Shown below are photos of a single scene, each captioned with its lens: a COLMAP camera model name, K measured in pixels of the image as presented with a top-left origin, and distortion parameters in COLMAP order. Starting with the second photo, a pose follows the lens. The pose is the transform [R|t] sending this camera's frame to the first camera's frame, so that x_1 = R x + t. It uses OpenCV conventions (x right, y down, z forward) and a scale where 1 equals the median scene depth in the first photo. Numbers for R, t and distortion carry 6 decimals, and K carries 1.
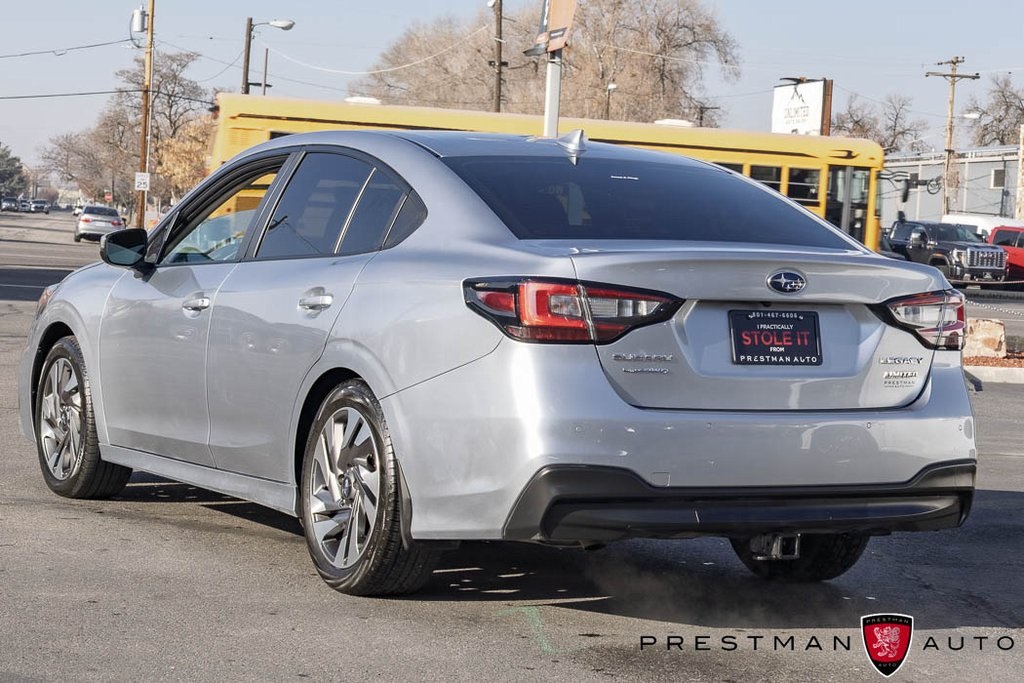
lens RADIAL K [[2252.4, 0, 510.6], [0, 2252.4, 342.0], [0, 0, 1]] dist [0.119841, 0.000000]
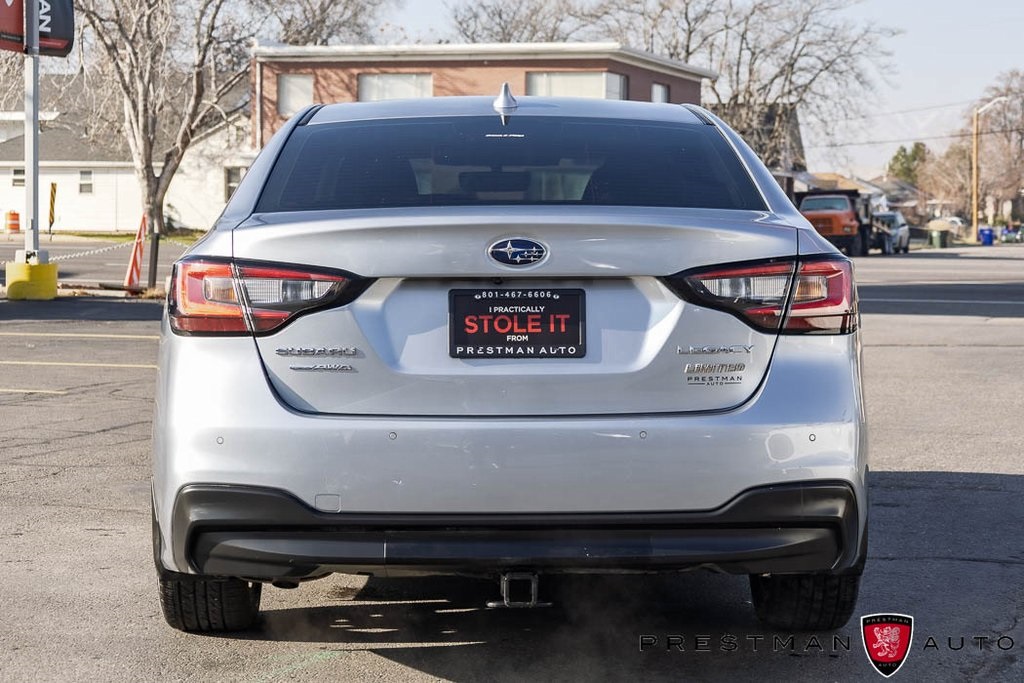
lens RADIAL K [[2093.6, 0, 513.8], [0, 2093.6, 341.7], [0, 0, 1]] dist [0.091520, 0.000000]
pose [[0.892132, -0.020074, -0.451328, 0.446901], [0.017185, 0.999797, -0.010500, 0.012165], [0.451448, 0.001611, 0.892296, 0.352657]]
